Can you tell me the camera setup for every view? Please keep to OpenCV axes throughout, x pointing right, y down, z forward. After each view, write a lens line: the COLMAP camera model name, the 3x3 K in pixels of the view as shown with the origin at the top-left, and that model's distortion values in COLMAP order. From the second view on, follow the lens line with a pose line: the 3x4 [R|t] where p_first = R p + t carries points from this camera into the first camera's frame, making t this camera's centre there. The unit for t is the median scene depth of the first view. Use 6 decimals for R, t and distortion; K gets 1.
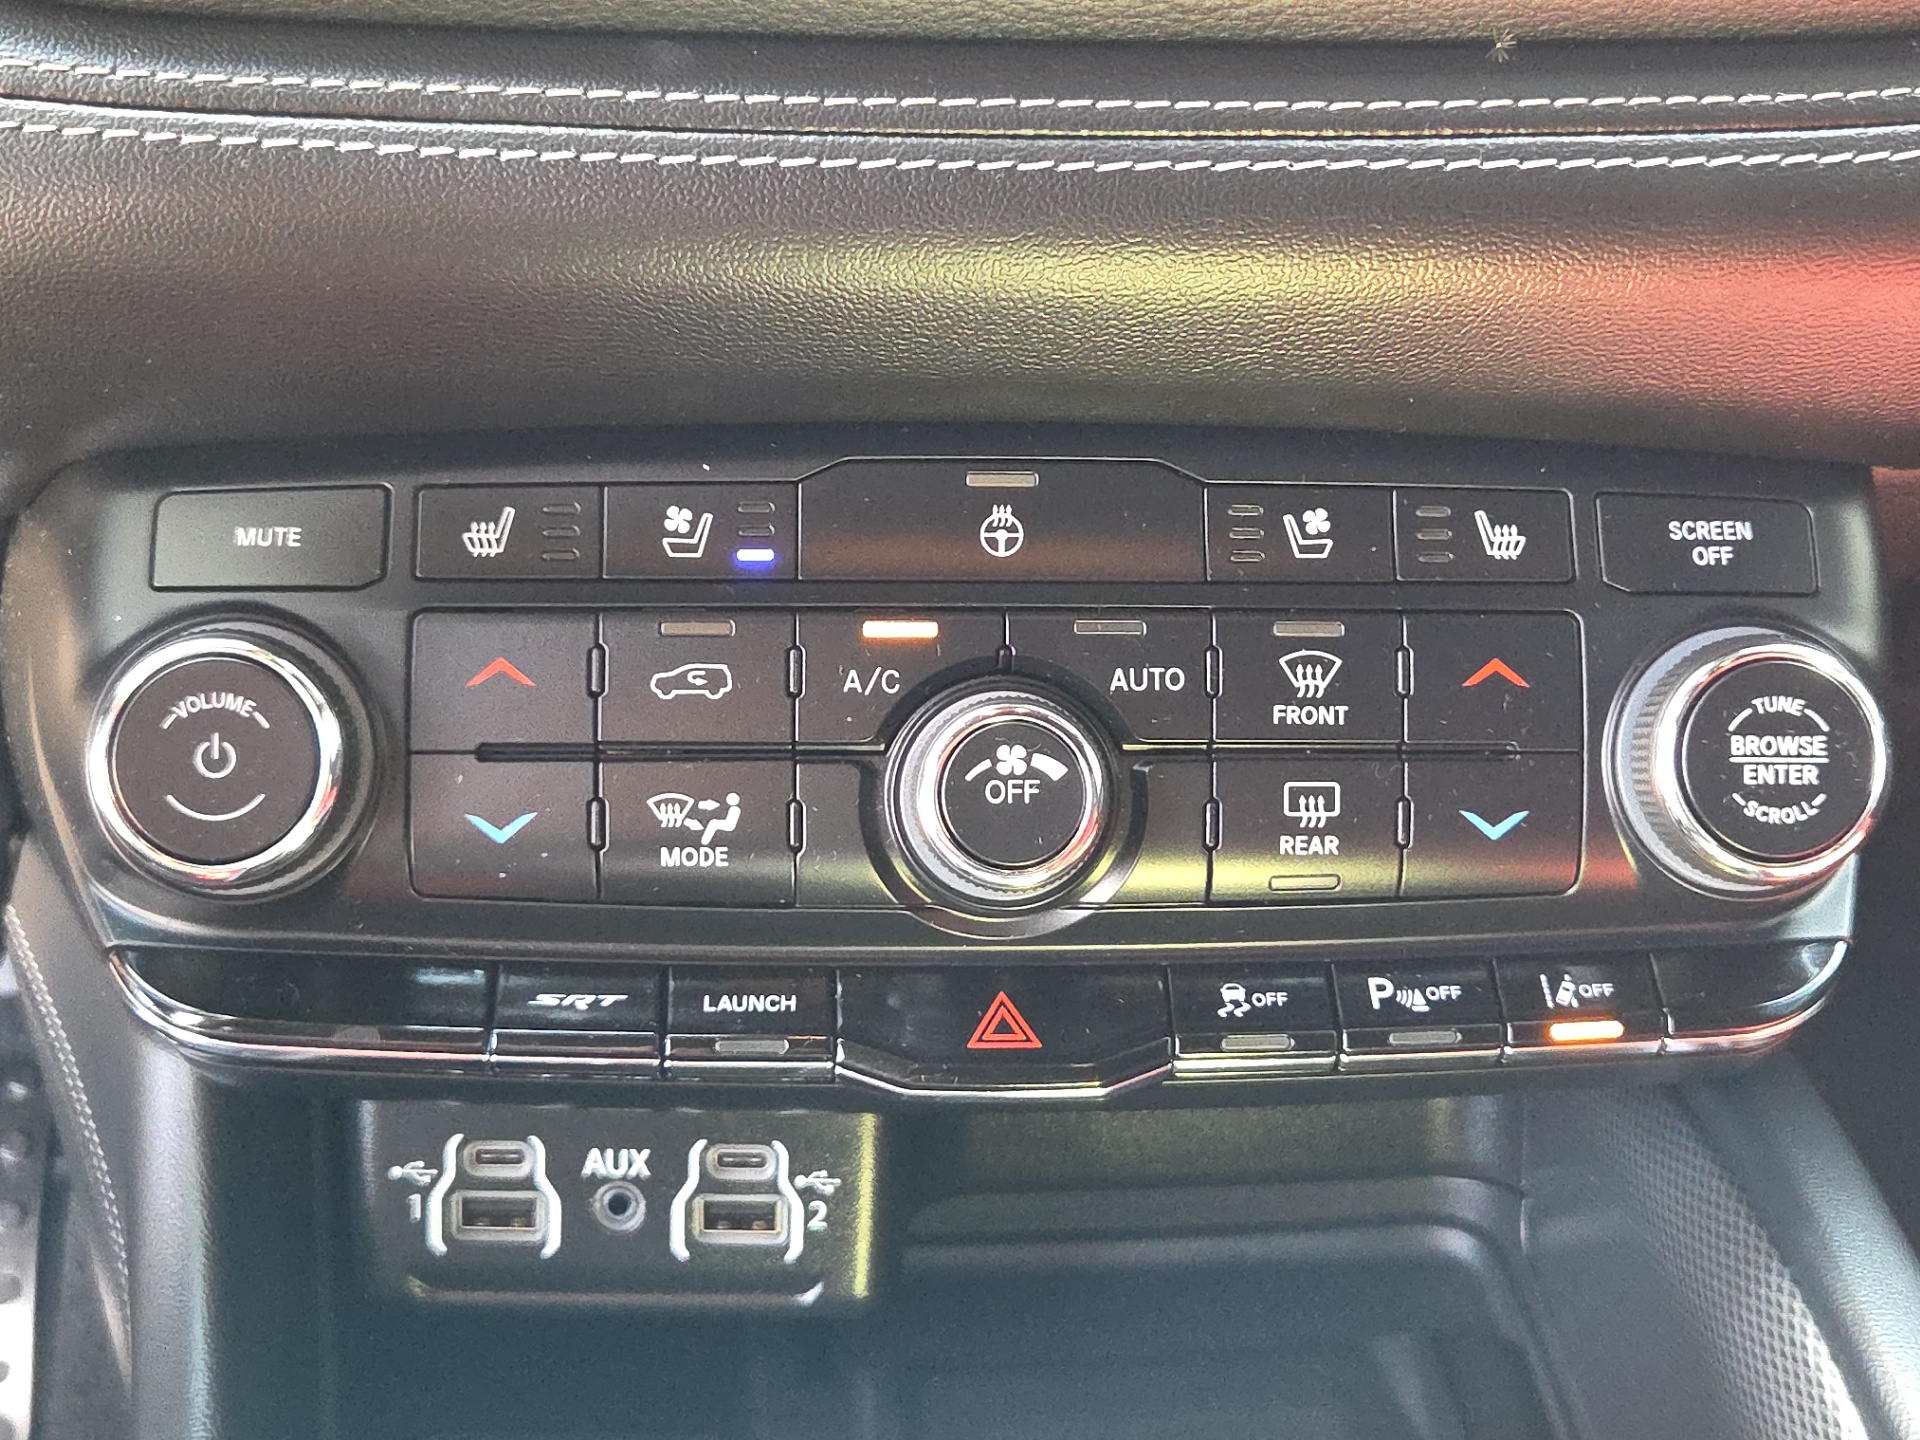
lens RADIAL K [[2600.4, 0, 967.2], [0, 2600.4, 710.8], [0, 0, 1]] dist [0.008706, 0.000000]
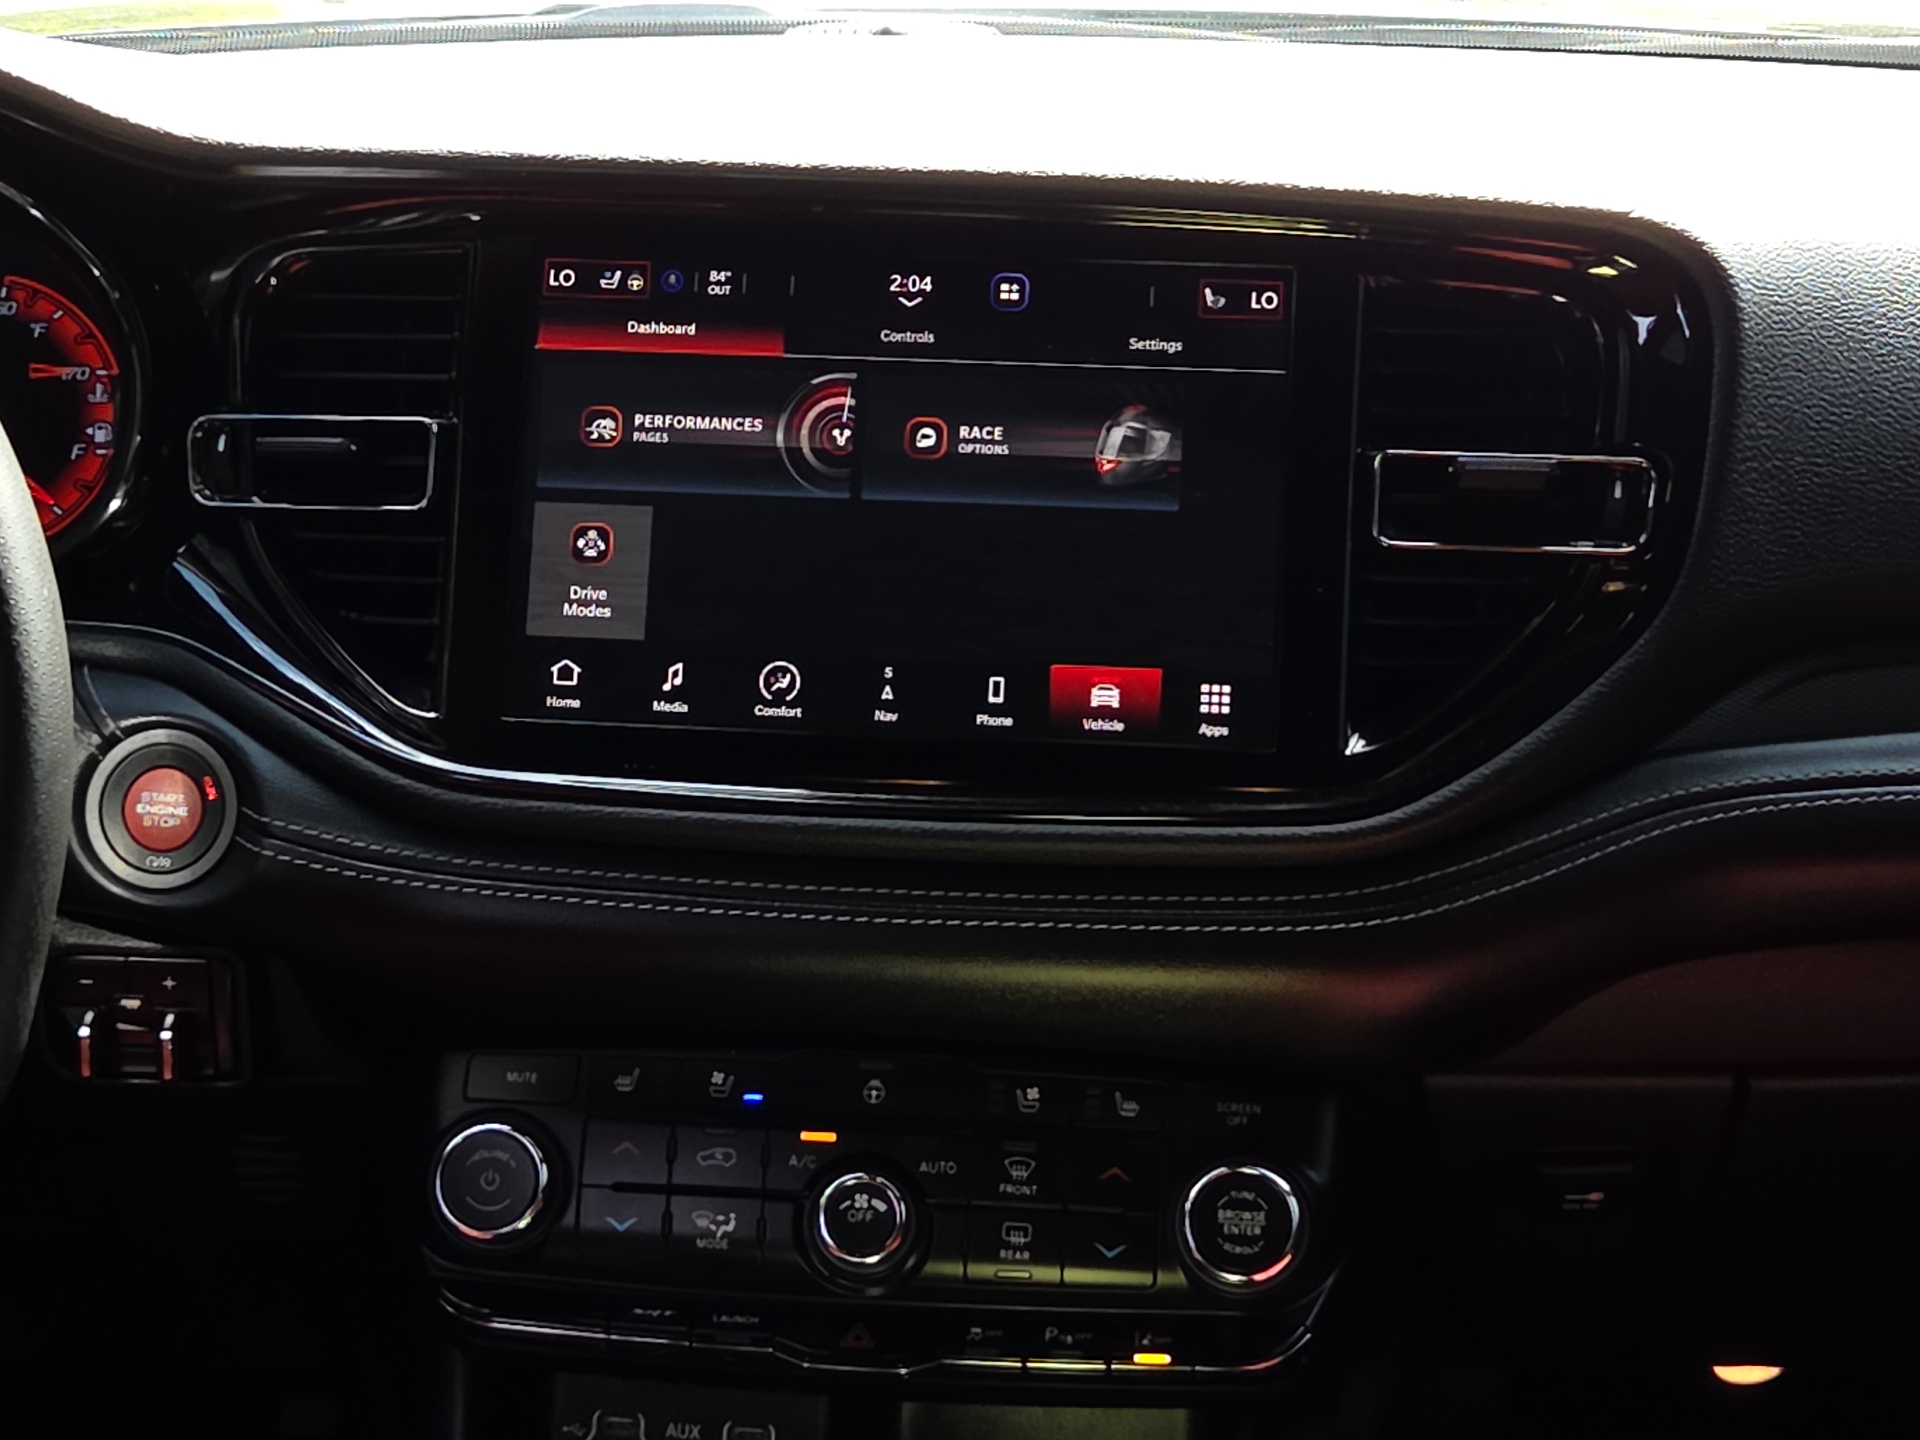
lens RADIAL K [[3997.5, 0, 890.7], [0, 3997.5, 728.0], [0, 0, 1]] dist [0.031292, 0.000000]
pose [[0.984492, 0.030408, -0.172772, 0.558402], [-0.058459, 0.985437, -0.159673, 0.149457], [0.165400, 0.167297, 0.971933, -2.079722]]
